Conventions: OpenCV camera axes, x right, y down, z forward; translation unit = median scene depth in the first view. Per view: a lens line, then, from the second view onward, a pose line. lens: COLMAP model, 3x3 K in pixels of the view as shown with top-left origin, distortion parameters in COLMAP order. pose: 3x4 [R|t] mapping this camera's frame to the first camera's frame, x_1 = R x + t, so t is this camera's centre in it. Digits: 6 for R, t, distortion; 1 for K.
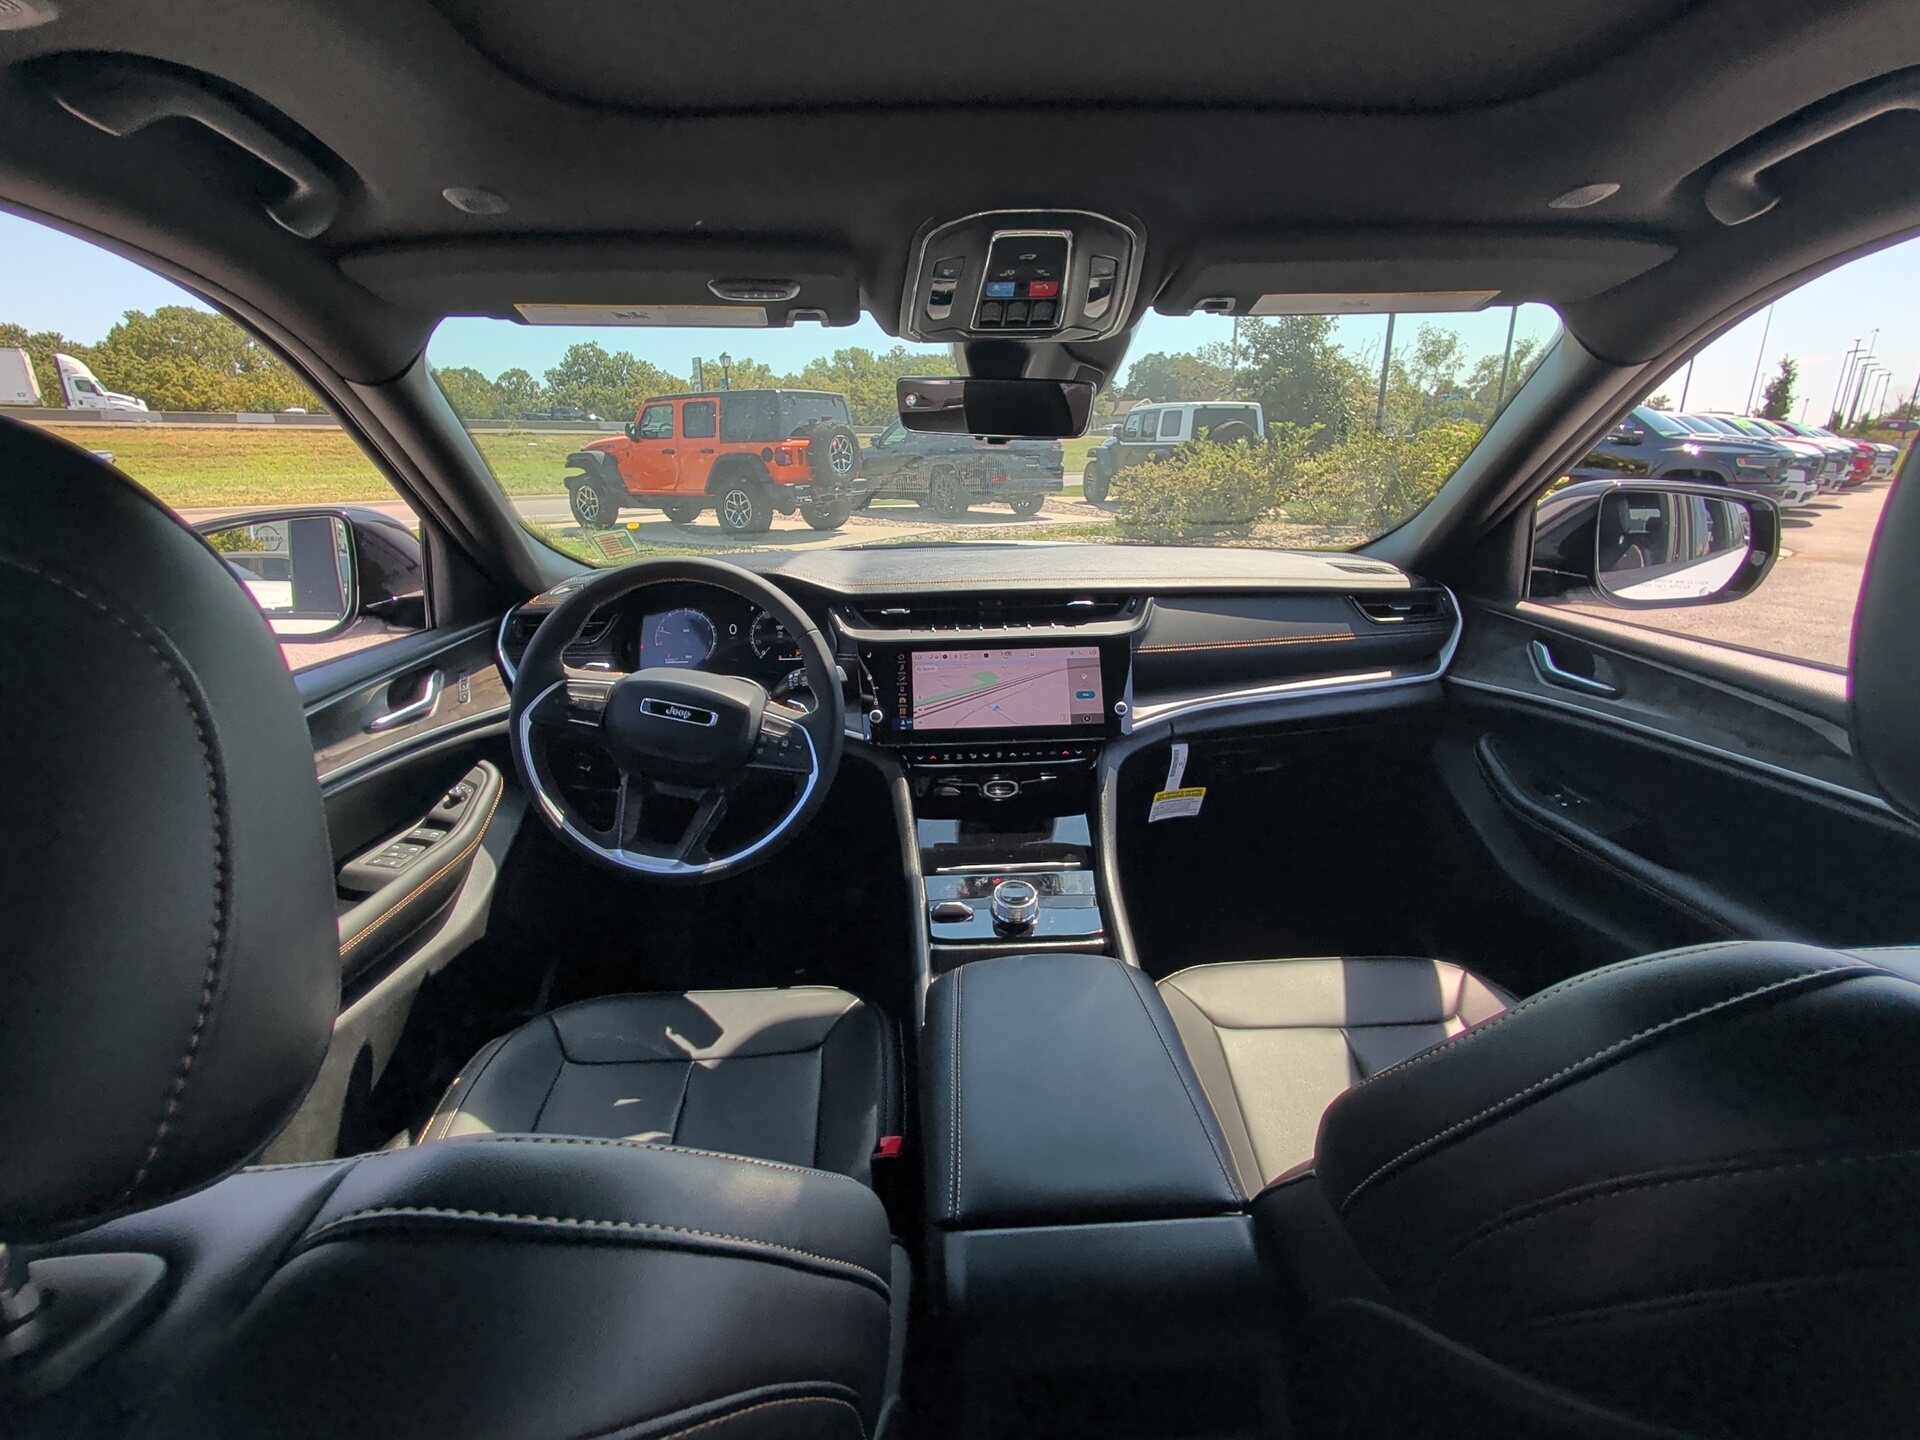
lens RADIAL K [[877.8, 0, 960.0], [0, 877.8, 720.0], [0, 0, 1]] dist [0.002184, 0.000484]
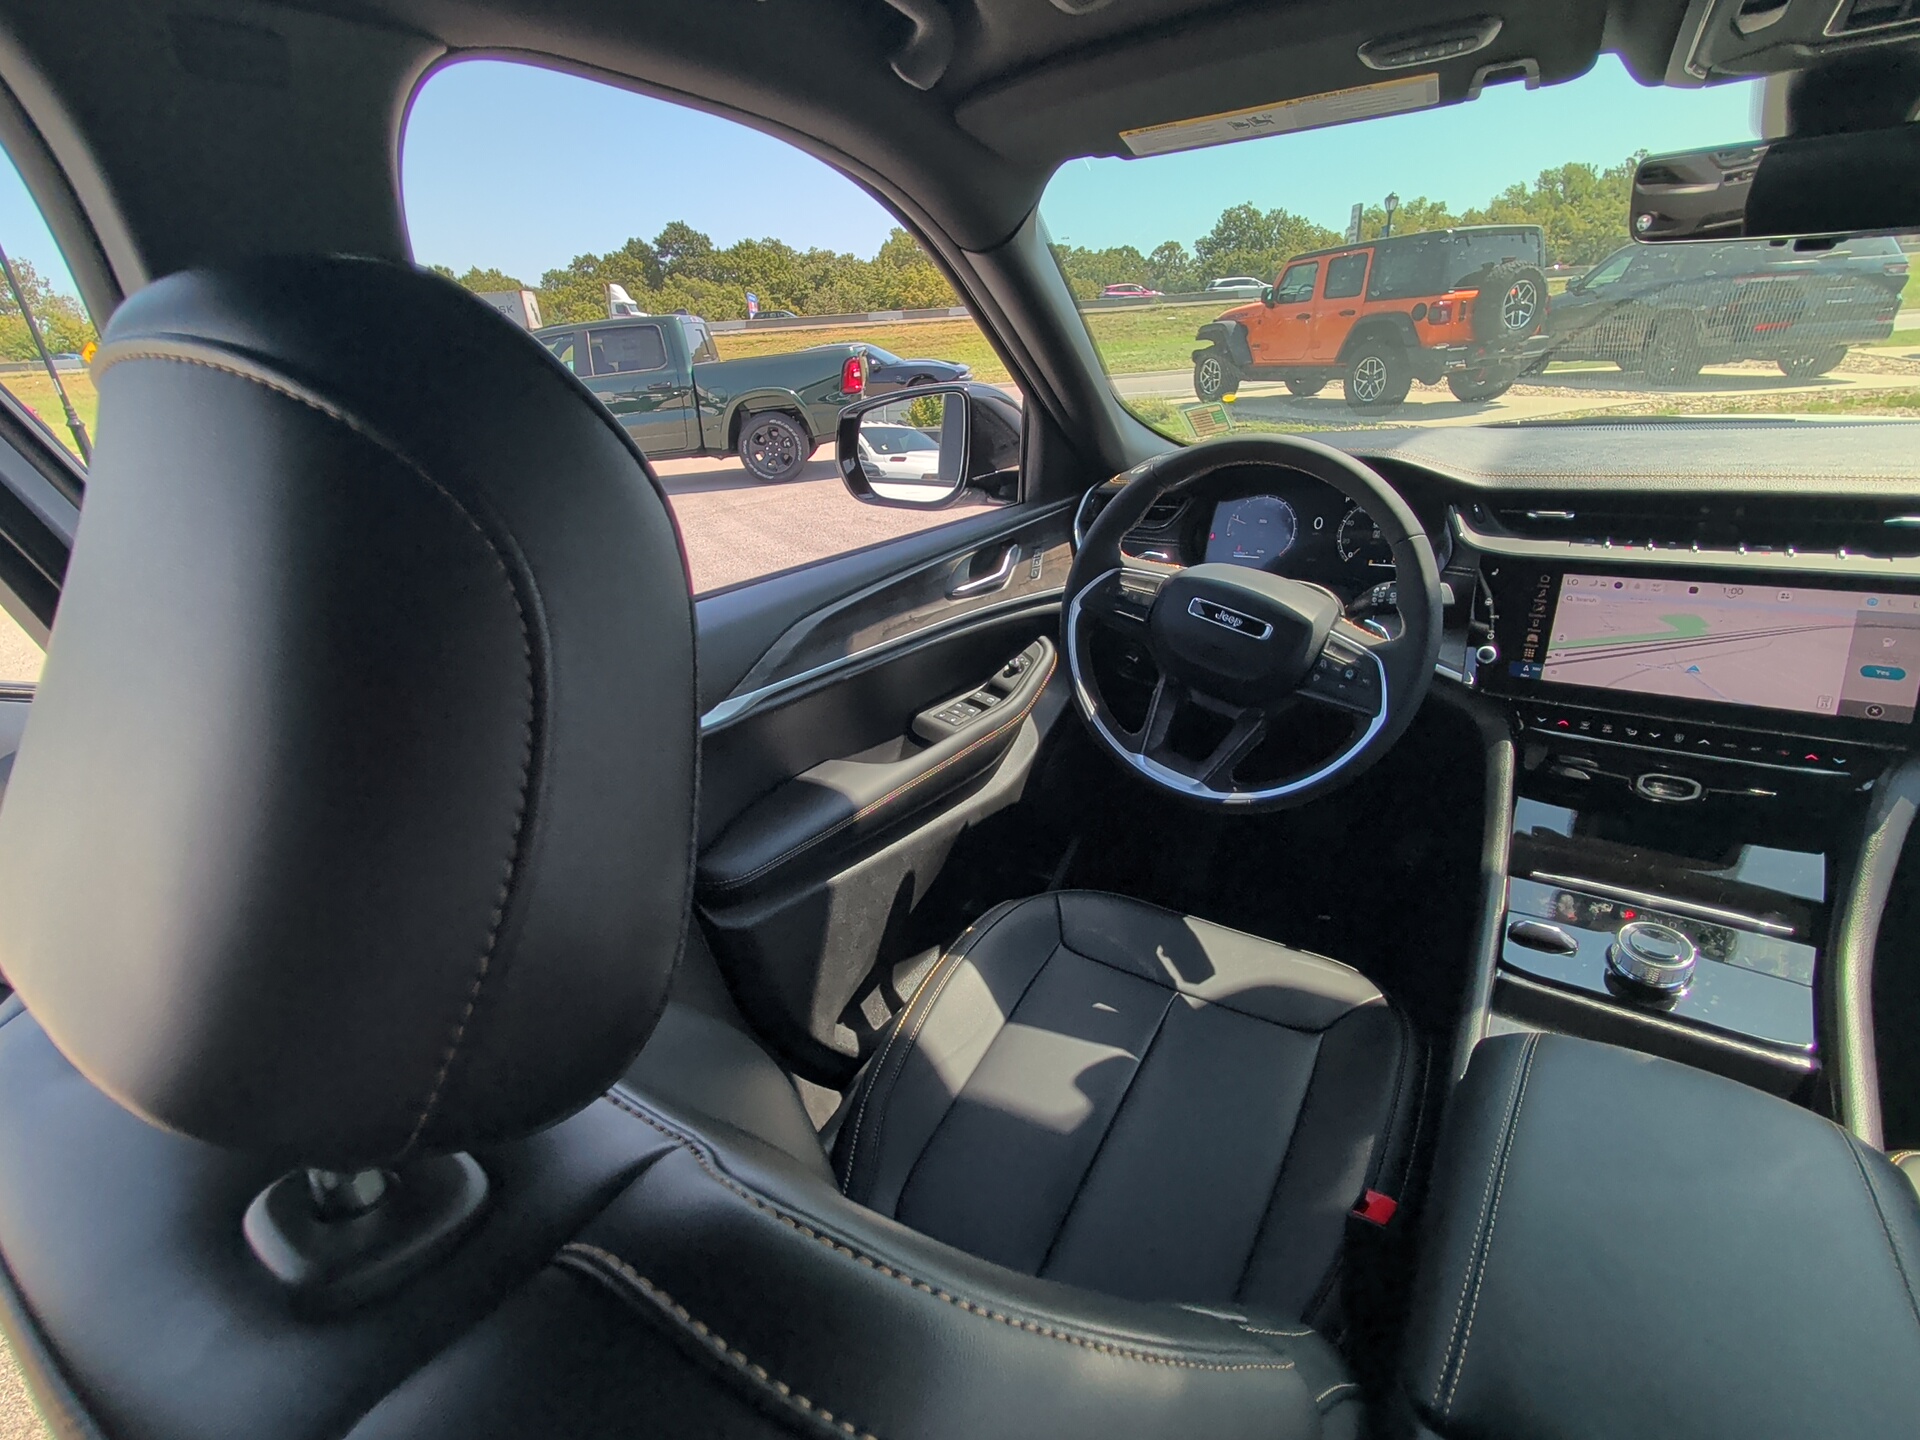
lens RADIAL K [[870.1, 0, 955.6], [0, 870.1, 726.3], [0, 0, 1]] dist [0.002118, 0.000496]
pose [[0.790227, 0.205156, -0.577453, -0.010850], [-0.121972, 0.976099, 0.179871, -0.023814], [0.600553, -0.071706, 0.796363, 0.121752]]
